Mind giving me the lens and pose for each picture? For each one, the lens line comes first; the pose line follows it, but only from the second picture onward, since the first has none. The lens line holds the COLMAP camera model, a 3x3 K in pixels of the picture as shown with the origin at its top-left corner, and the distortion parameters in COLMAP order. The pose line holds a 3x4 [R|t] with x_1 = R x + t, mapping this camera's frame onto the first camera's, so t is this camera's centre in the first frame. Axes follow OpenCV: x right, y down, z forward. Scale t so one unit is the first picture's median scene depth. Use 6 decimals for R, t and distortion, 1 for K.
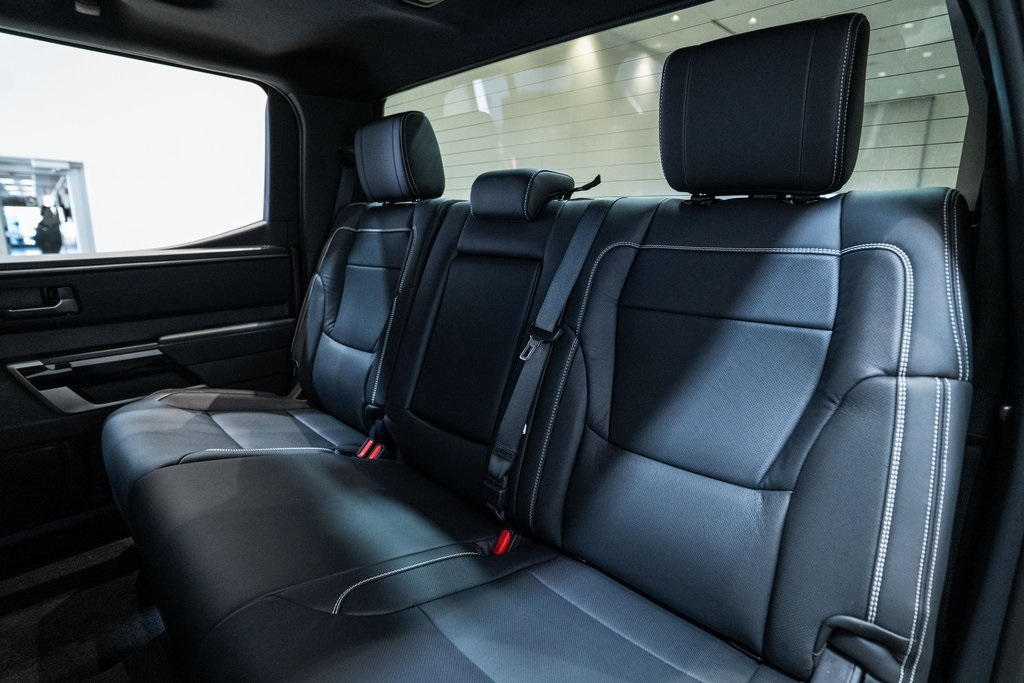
lens RADIAL K [[511.4, 0, 512.0], [0, 511.4, 341.5], [0, 0, 1]] dist [0.000343, 0.000318]
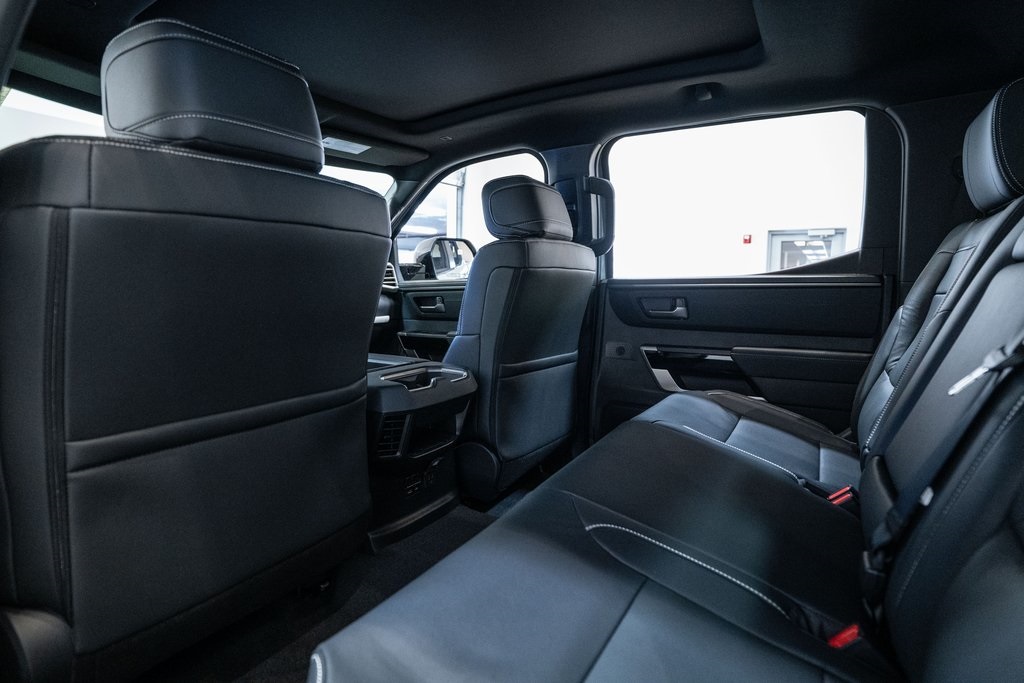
lens RADIAL K [[543.4, 0, 512.0], [0, 543.4, 341.5], [0, 0, 1]] dist [-0.056966, 0.024392]
pose [[0.230565, 0.083885, -0.969434, 0.378304], [-0.224755, 0.973928, 0.030819, 0.054772], [0.946744, 0.210780, 0.243407, 0.209243]]
